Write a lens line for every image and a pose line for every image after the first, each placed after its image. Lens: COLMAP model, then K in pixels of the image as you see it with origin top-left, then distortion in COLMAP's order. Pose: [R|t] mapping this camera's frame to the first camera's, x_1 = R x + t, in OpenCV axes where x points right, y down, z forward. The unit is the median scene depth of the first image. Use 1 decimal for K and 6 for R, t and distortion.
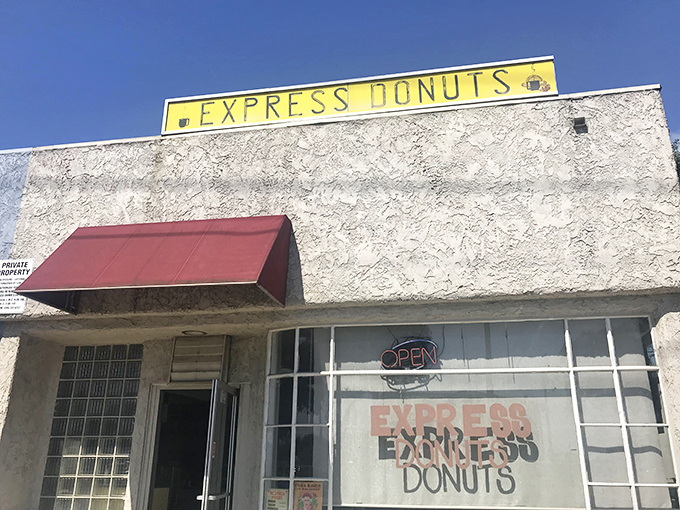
lens RADIAL K [[570.8, 0, 340.6], [0, 570.8, 253.6], [0, 0, 1]] dist [0.013166, -0.012882]
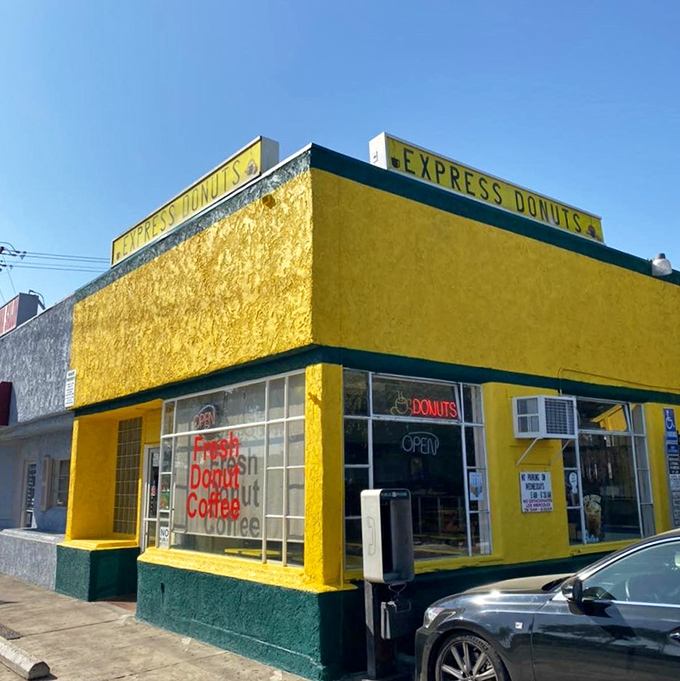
lens RADIAL K [[714.6, 0, 339.8], [0, 714.6, 340.5], [0, 0, 1]] dist [0.101547, 0.000000]
pose [[0.756206, -0.137705, -0.639680, 1.380411], [0.221302, 0.973819, 0.051979, -0.008445], [0.615774, -0.180870, 0.766882, -0.018218]]
